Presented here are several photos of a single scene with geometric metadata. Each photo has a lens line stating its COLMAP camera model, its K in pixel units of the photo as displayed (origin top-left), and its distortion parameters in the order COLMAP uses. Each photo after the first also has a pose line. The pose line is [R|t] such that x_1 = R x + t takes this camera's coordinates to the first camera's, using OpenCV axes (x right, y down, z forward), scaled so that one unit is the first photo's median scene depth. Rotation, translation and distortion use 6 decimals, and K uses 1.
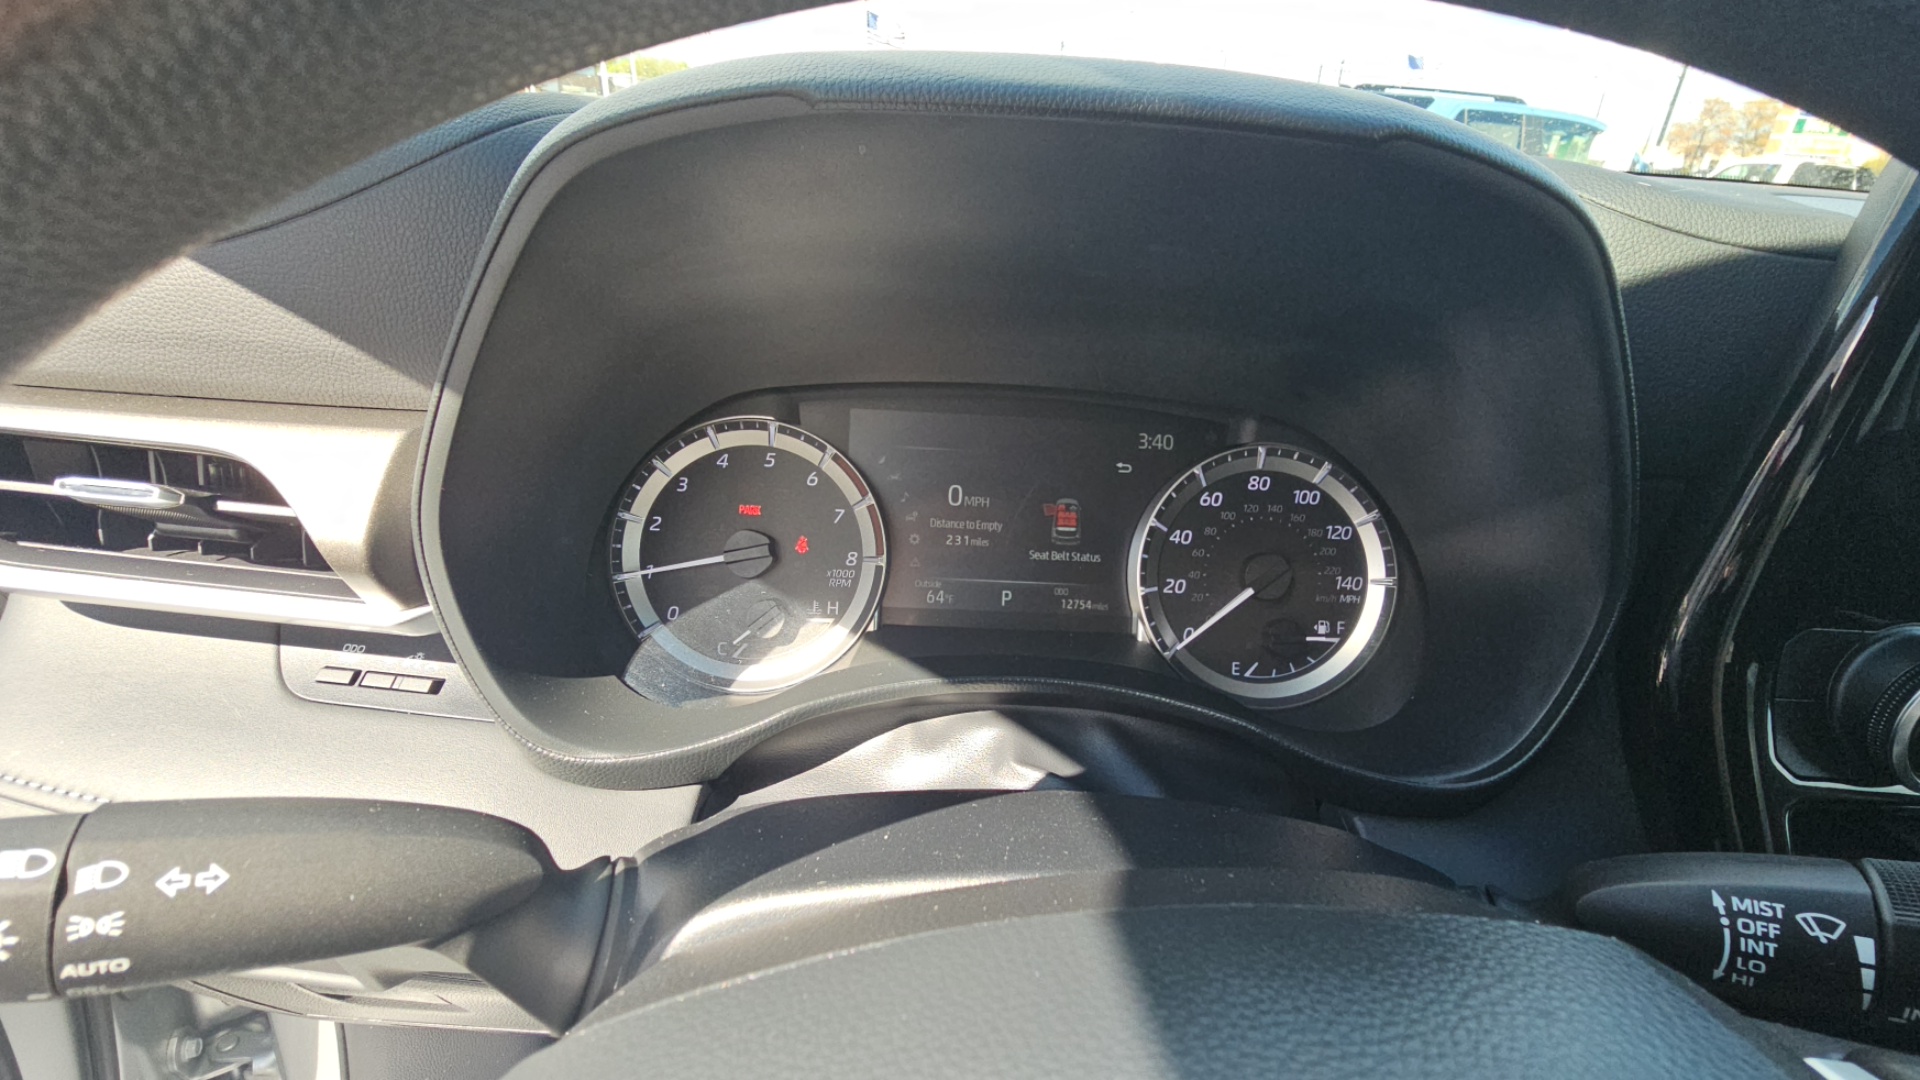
lens RADIAL K [[862.6, 0, 976.0], [0, 862.6, 546.4], [0, 0, 1]] dist [0.006121, -0.004995]
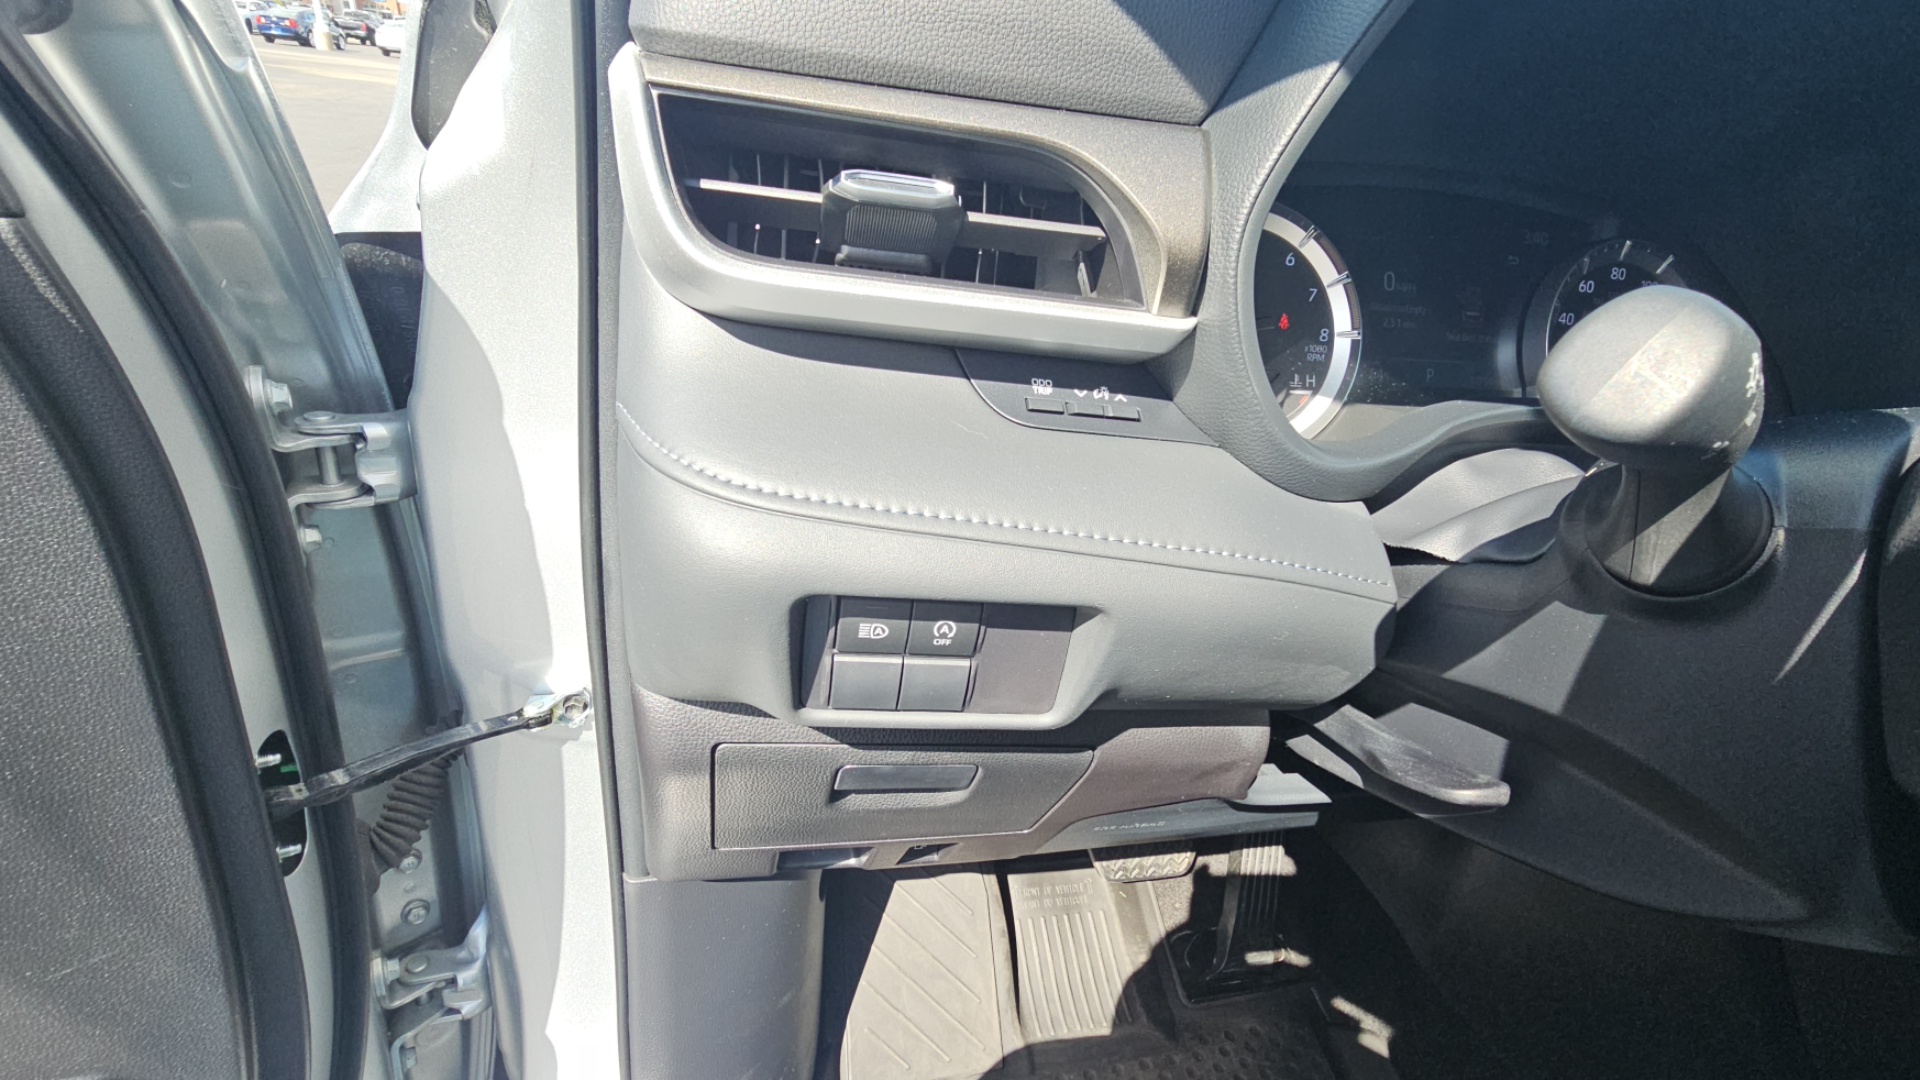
lens RADIAL K [[852.2, 0, 1014.6], [0, 852.2, 532.5], [0, 0, 1]] dist [0.002011, -0.000036]
pose [[0.972740, -0.052070, 0.225979, -0.780639], [0.039570, 0.997444, 0.059498, 0.183192], [-0.228499, -0.048934, 0.972313, 0.039416]]
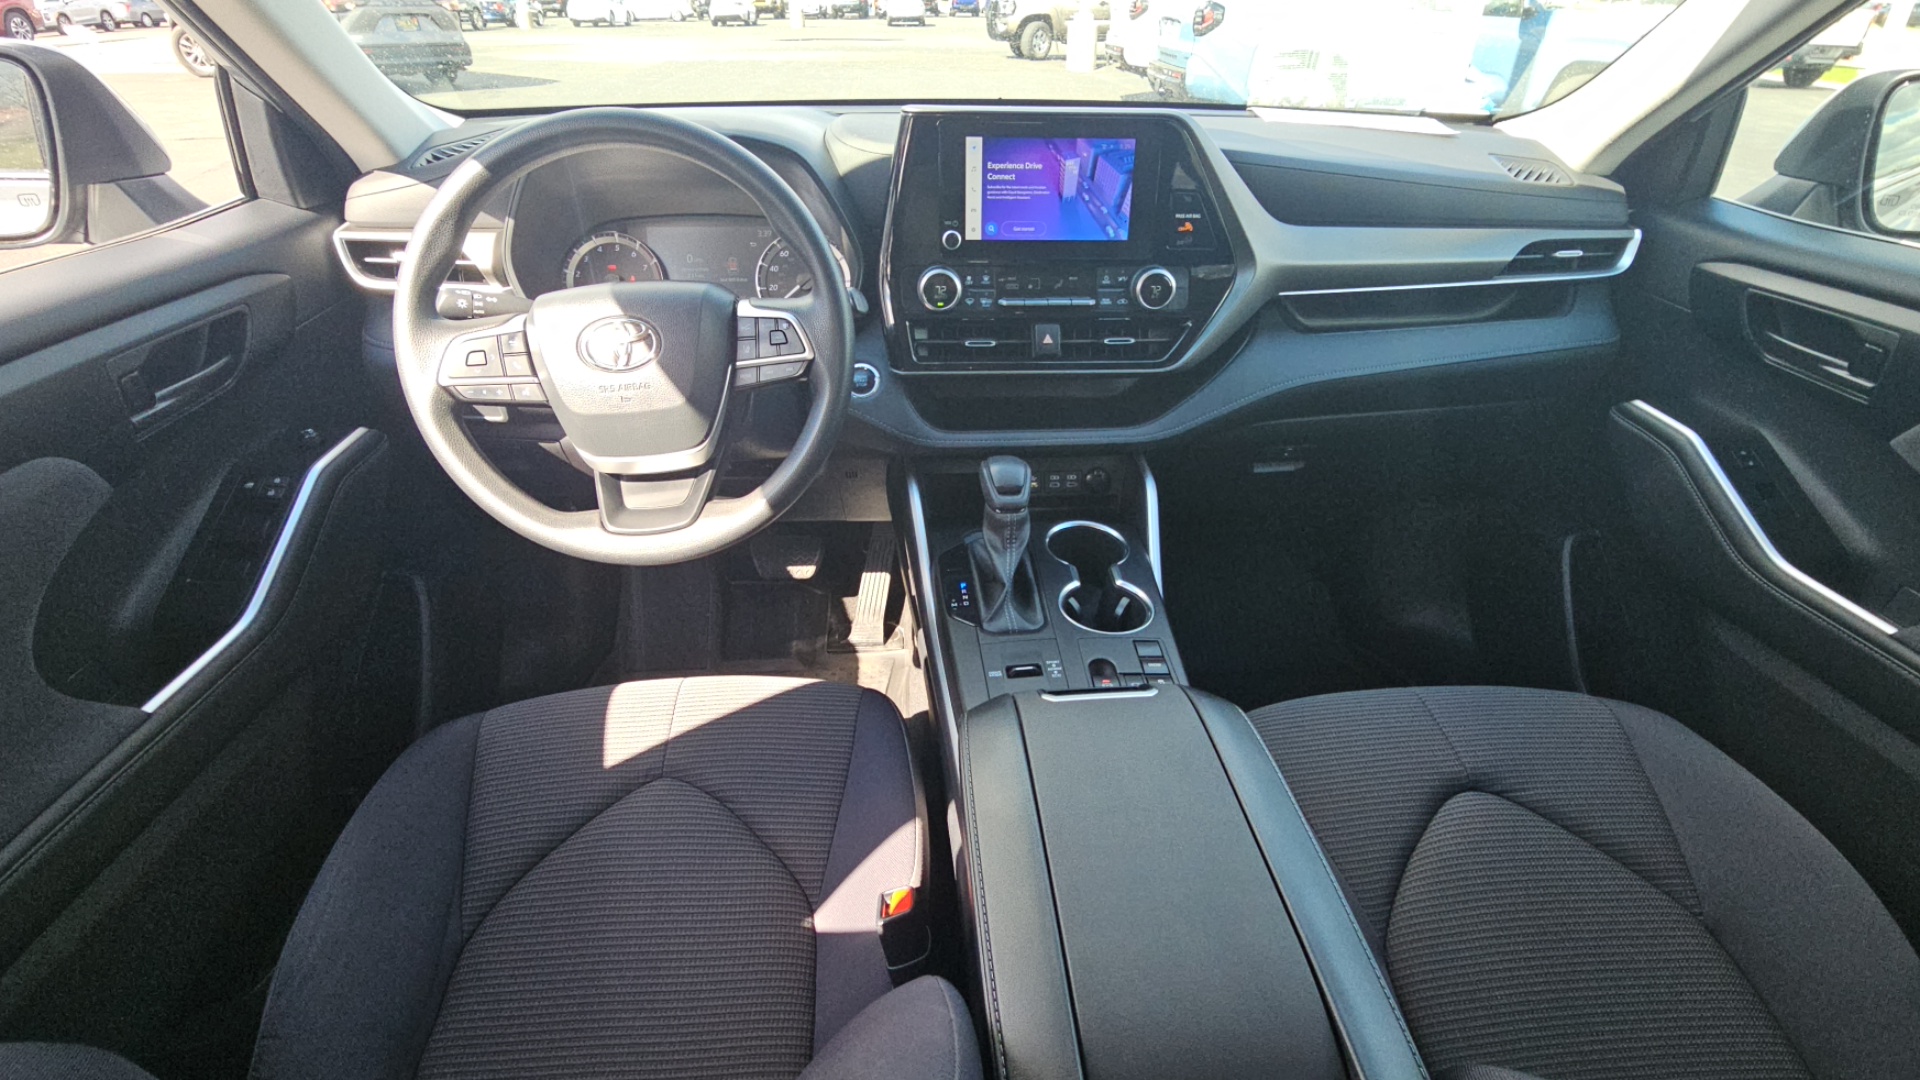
lens RADIAL K [[862.6, 0, 976.0], [0, 862.6, 546.4], [0, 0, 1]] dist [0.006121, -0.004995]
pose [[0.997212, -0.070921, 0.023198, 0.766734], [0.067319, 0.989187, 0.130300, 0.556585], [-0.032188, -0.128375, 0.991203, -1.875098]]
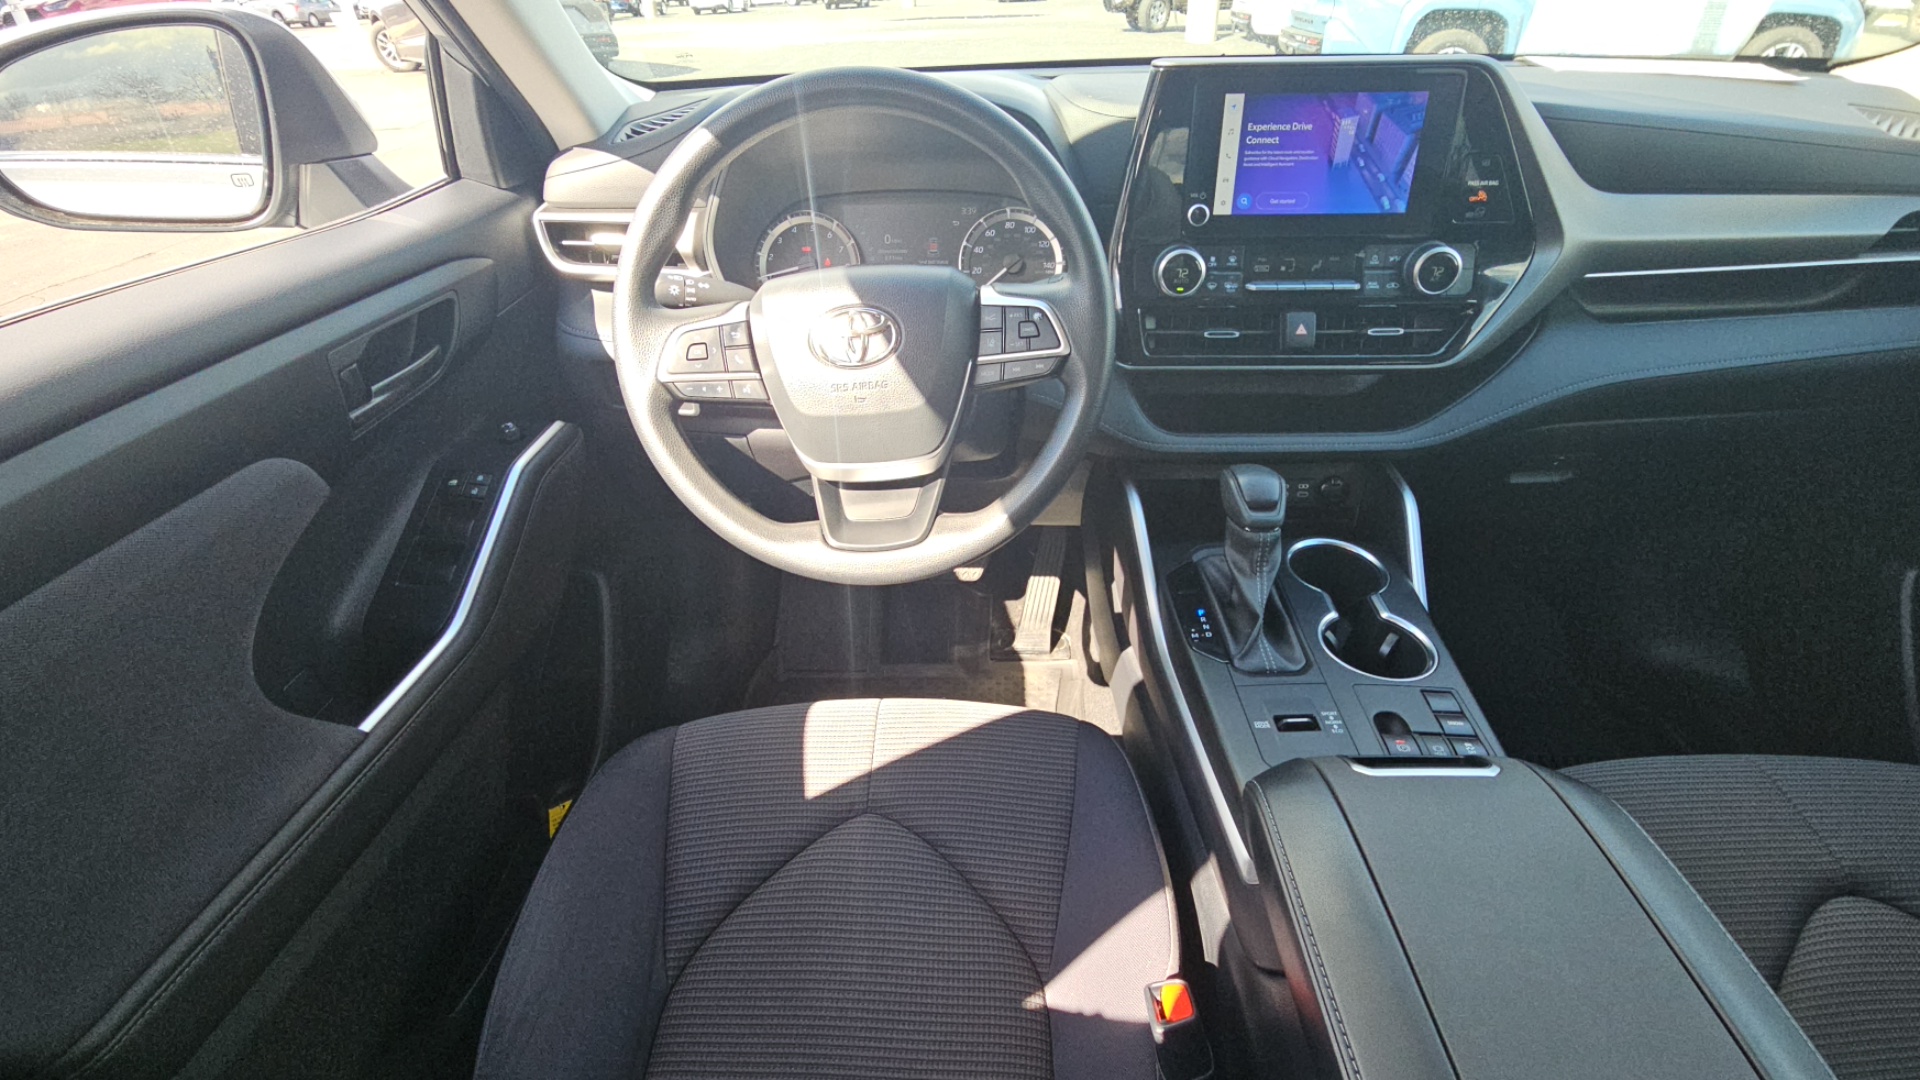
lens RADIAL K [[862.6, 0, 976.0], [0, 862.6, 546.4], [0, 0, 1]] dist [0.006121, -0.004995]
pose [[0.995497, -0.040702, -0.085614, 0.418365], [0.052779, 0.988184, 0.143901, 0.483977], [0.078745, -0.147772, 0.985882, -1.600487]]
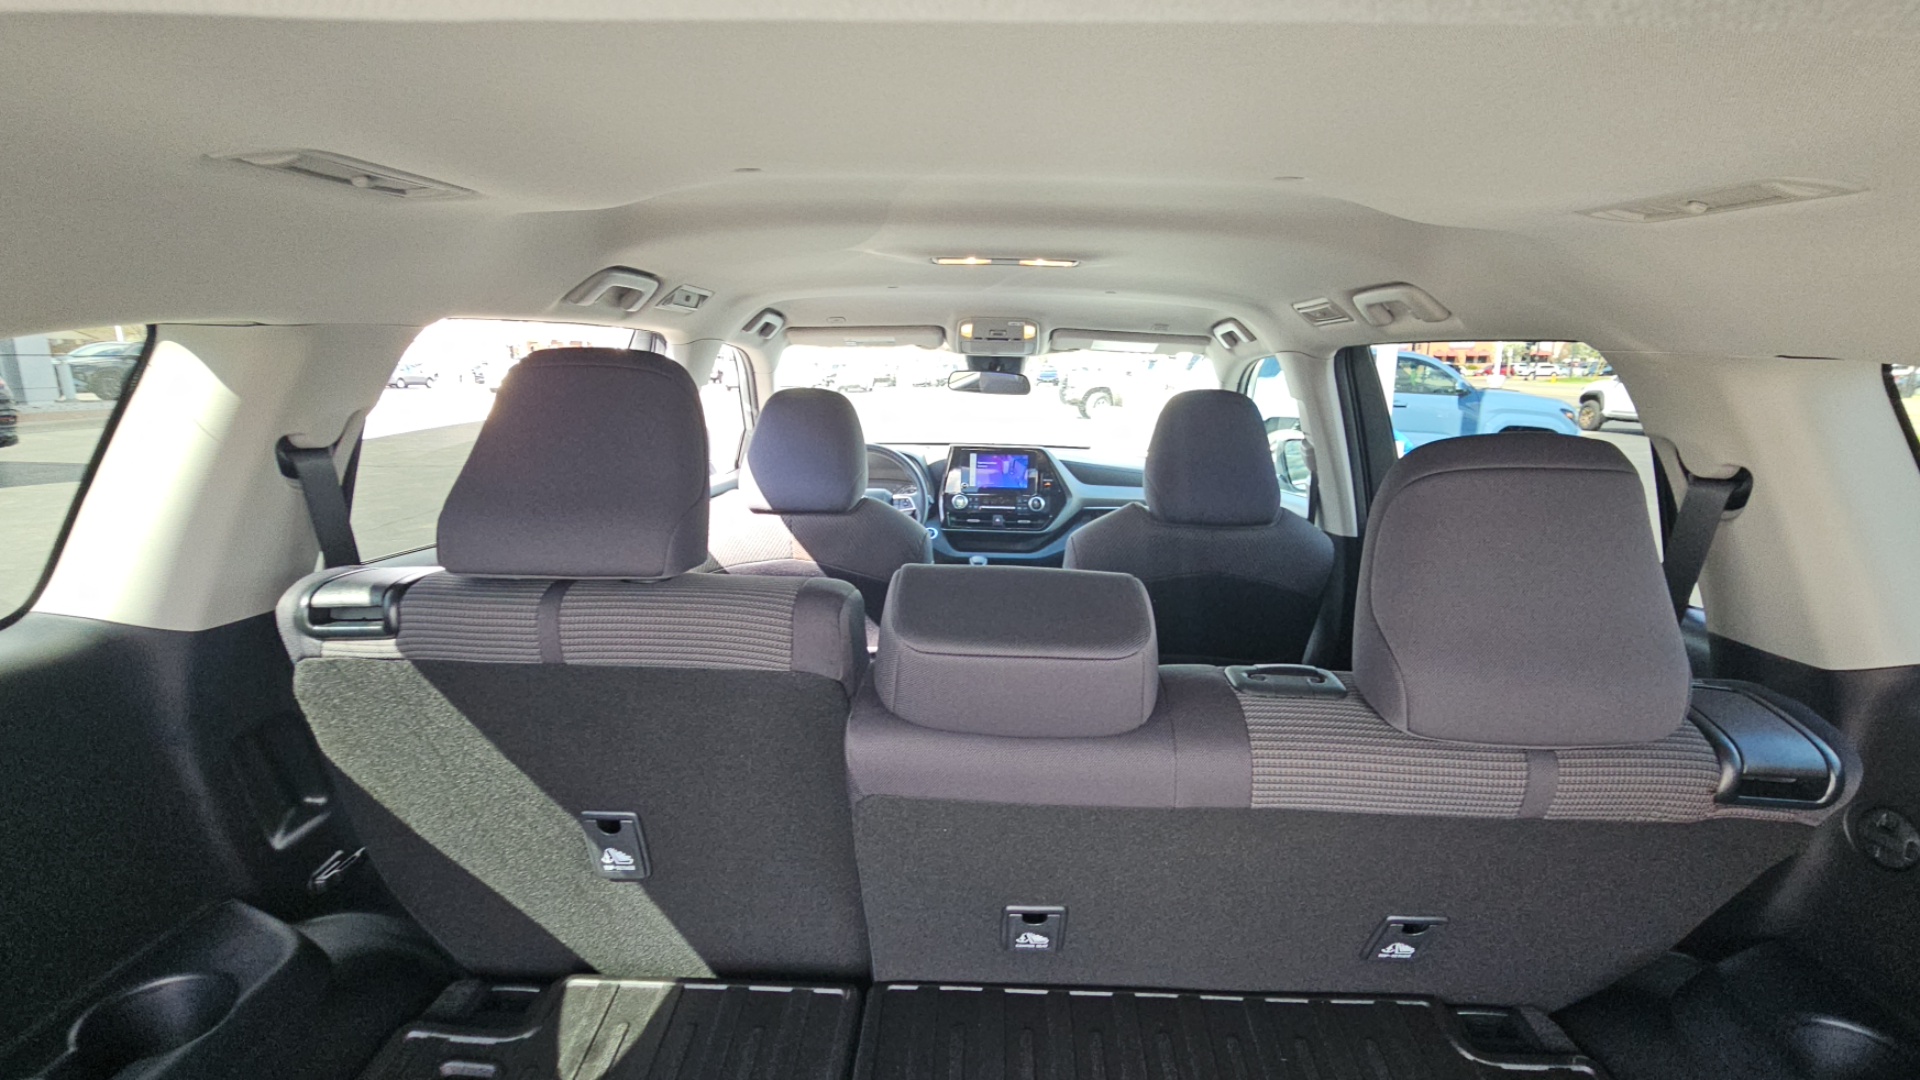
lens RADIAL K [[862.6, 0, 976.0], [0, 862.6, 546.4], [0, 0, 1]] dist [0.006121, -0.004995]
pose [[0.998476, -0.032083, -0.044895, 1.212769], [0.020662, 0.971790, -0.234943, 2.167291], [0.051166, 0.233657, 0.970972, -6.111754]]
